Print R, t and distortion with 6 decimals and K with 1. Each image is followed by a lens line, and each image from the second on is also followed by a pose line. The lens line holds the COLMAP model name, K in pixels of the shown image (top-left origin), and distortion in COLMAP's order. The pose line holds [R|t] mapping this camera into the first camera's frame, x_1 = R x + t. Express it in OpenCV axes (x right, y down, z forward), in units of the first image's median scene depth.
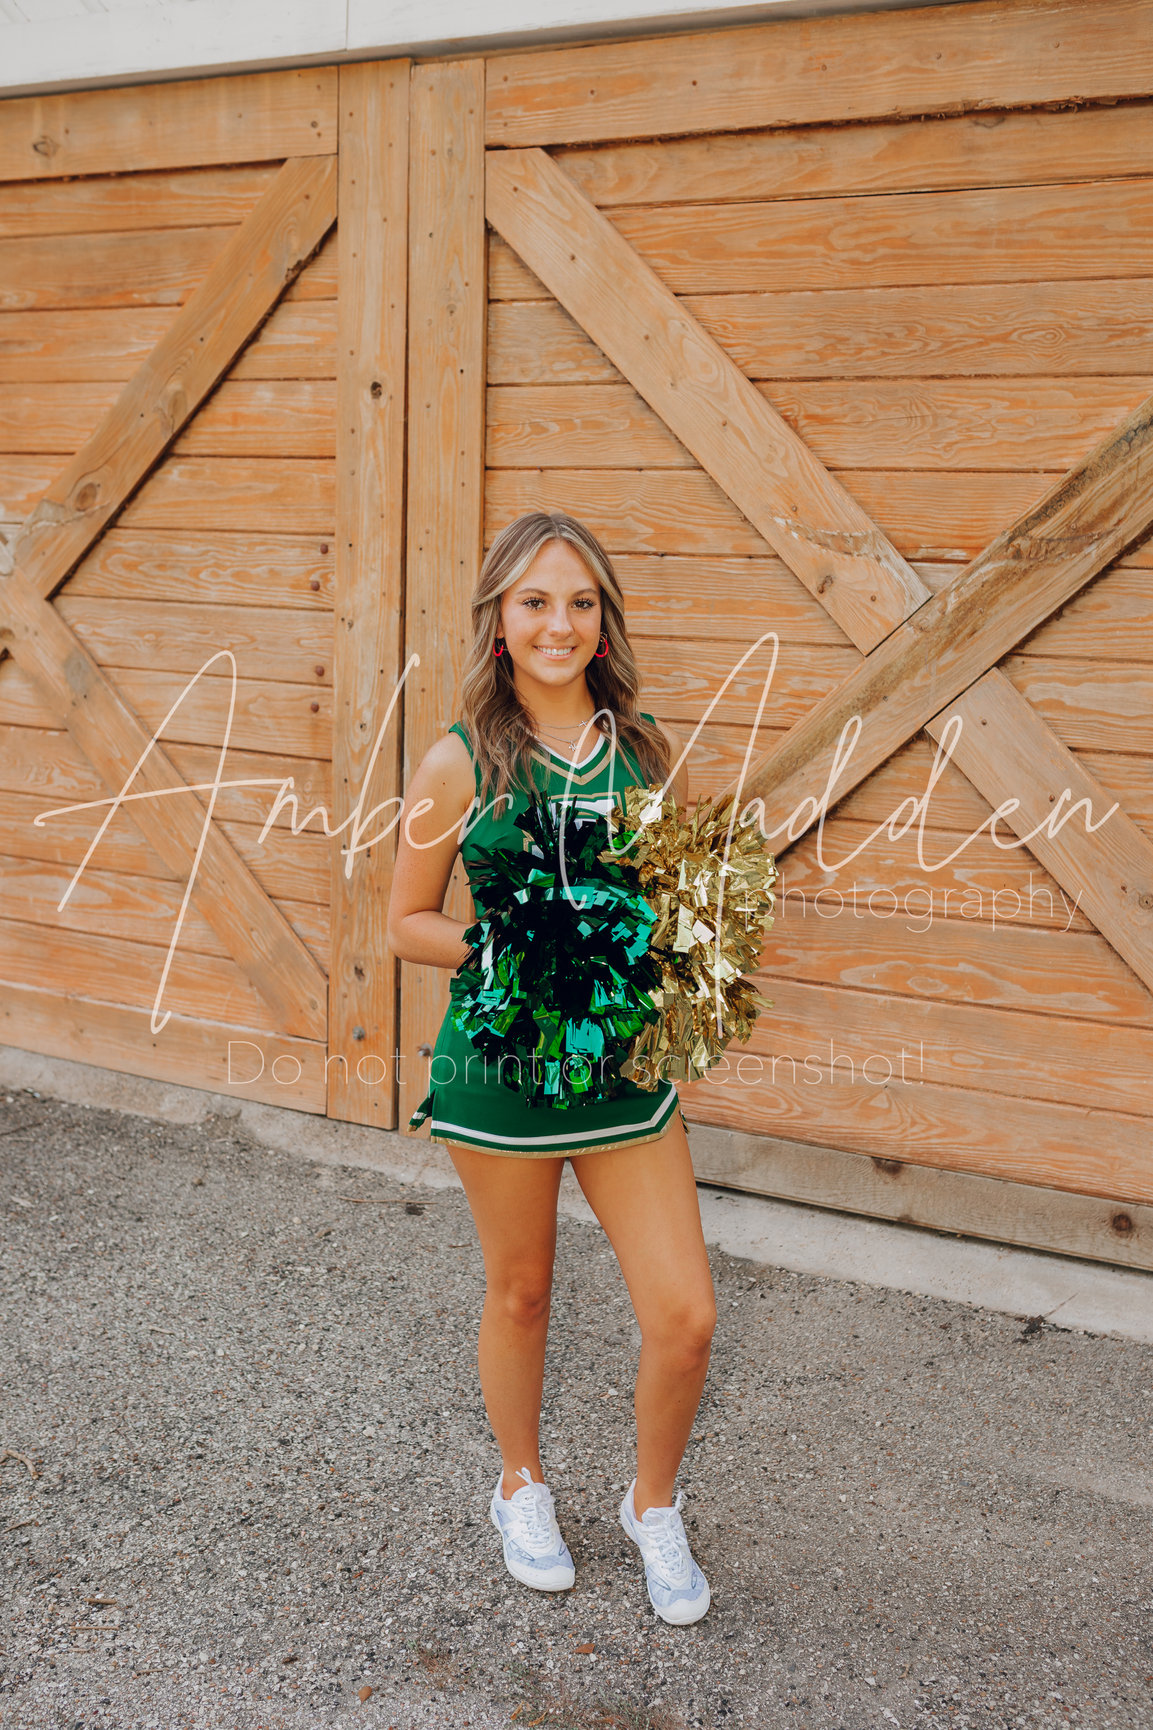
lens RADIAL K [[1648.1, 0, 570.5], [0, 1648.1, 872.6], [0, 0, 1]] dist [-0.028189, 0.000000]
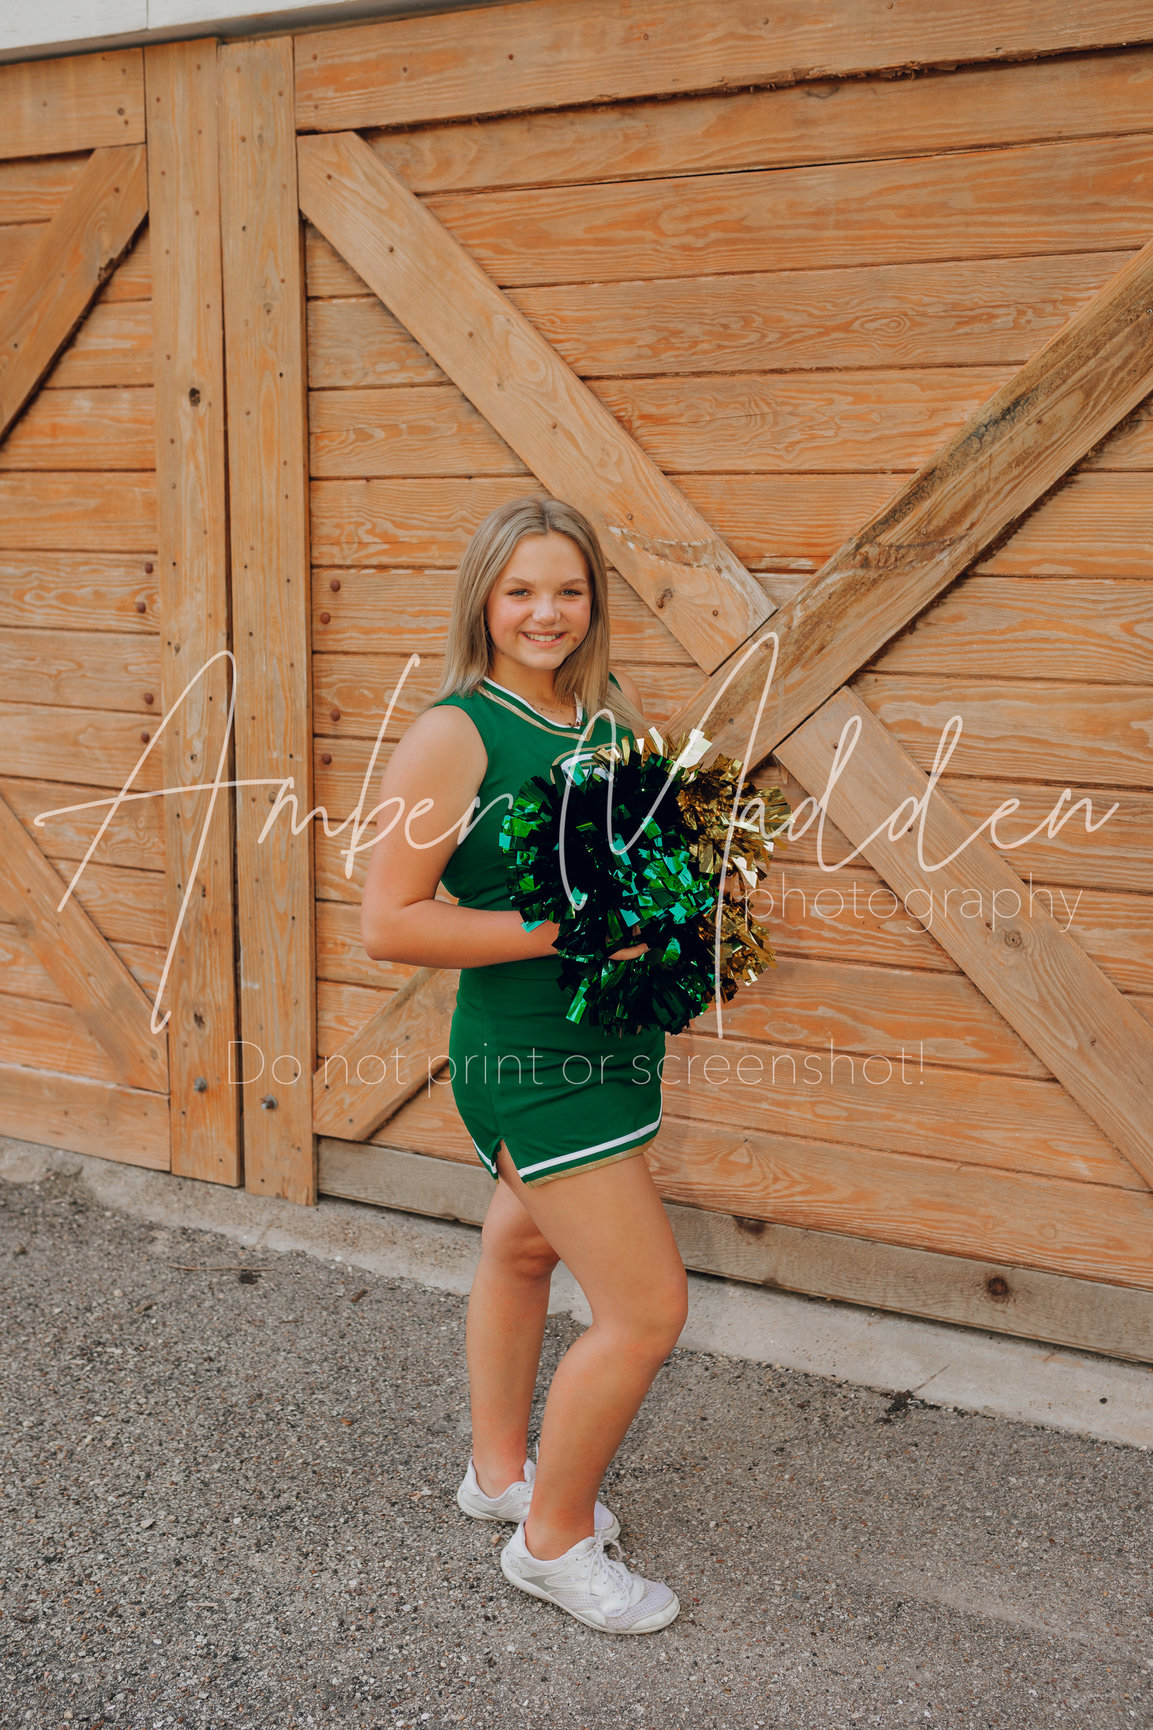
lens RADIAL K [[1648.1, 0, 569.0], [0, 1648.1, 872.9], [0, 0, 1]] dist [-0.028189, 0.000000]
pose [[0.999840, -0.017721, 0.002627, 0.094379], [0.017723, 0.999843, -0.000575, -0.021687], [-0.002617, 0.000622, 0.999996, 0.077014]]
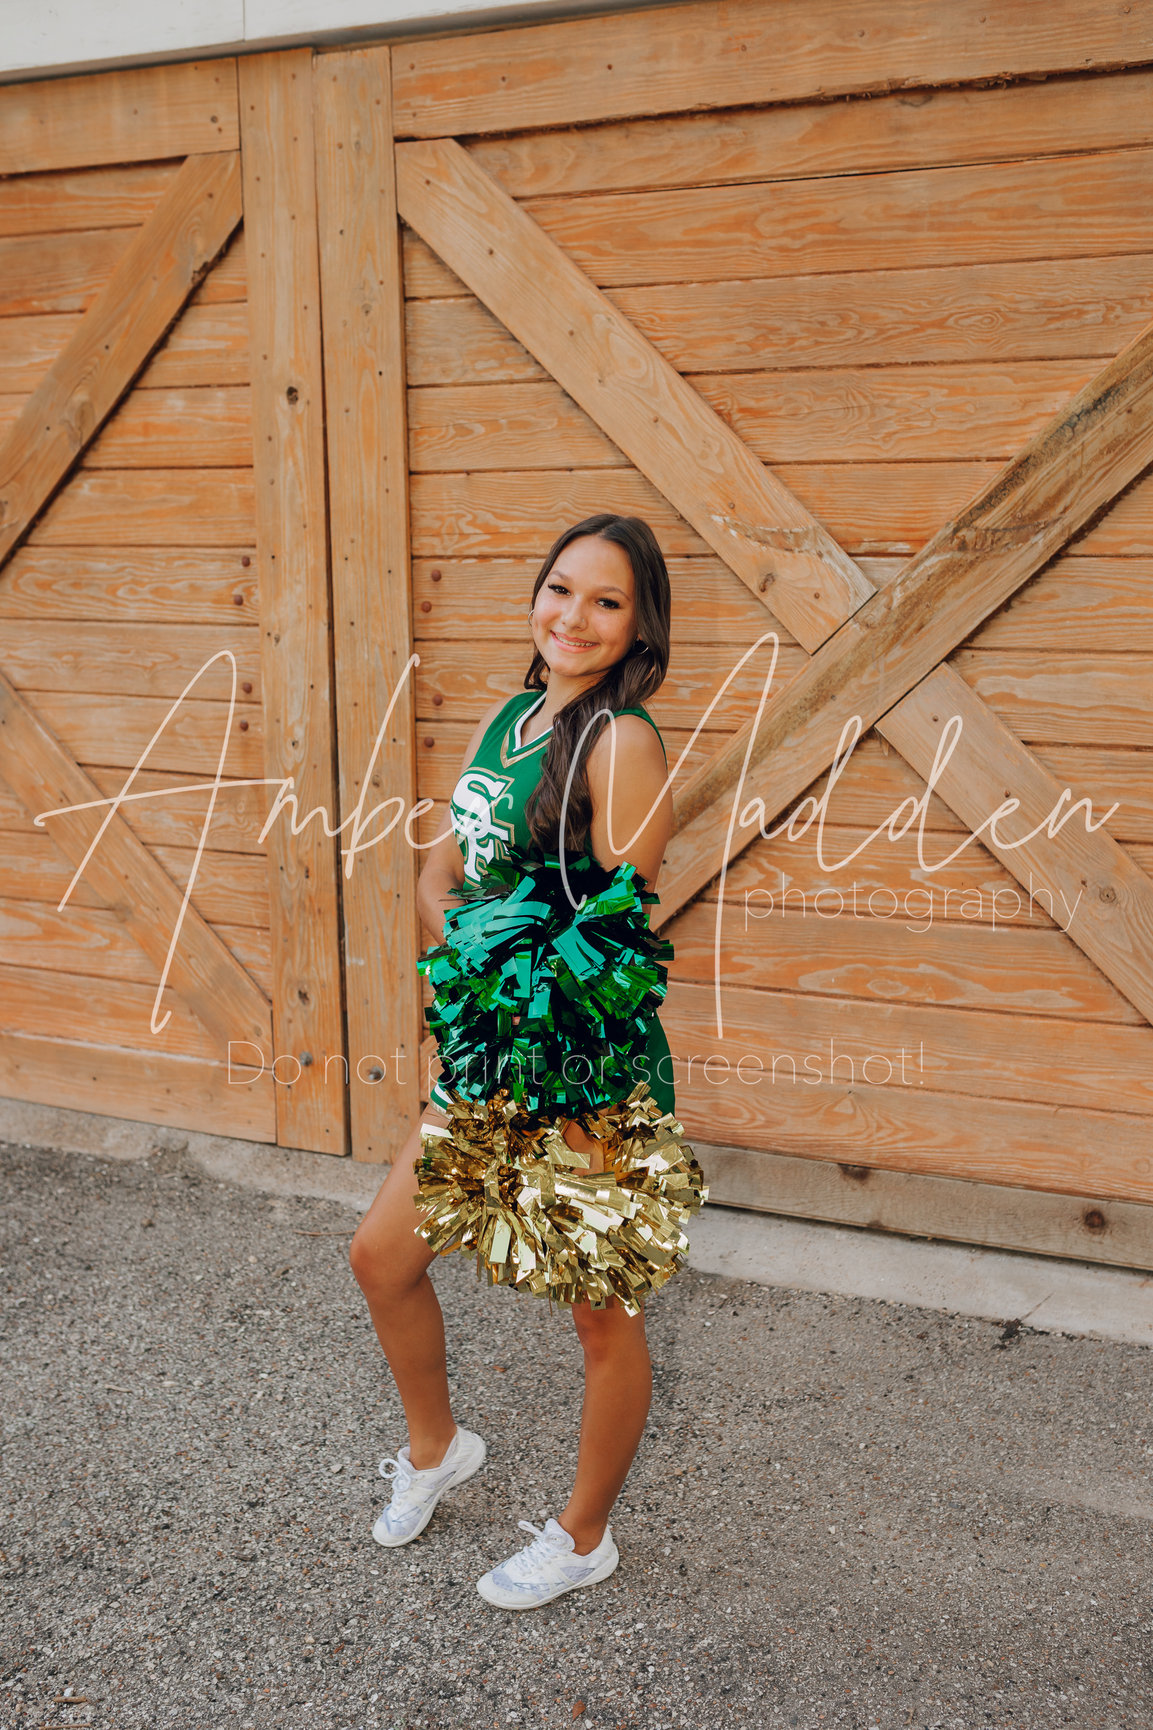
lens RADIAL K [[1648.1, 0, 571.2], [0, 1648.1, 874.3], [0, 0, 1]] dist [-0.028189, 0.000000]
pose [[0.998077, -0.046883, 0.040550, -0.007956], [0.046125, 0.998746, 0.019444, -0.026811], [-0.041410, -0.017537, 0.998988, 0.029545]]
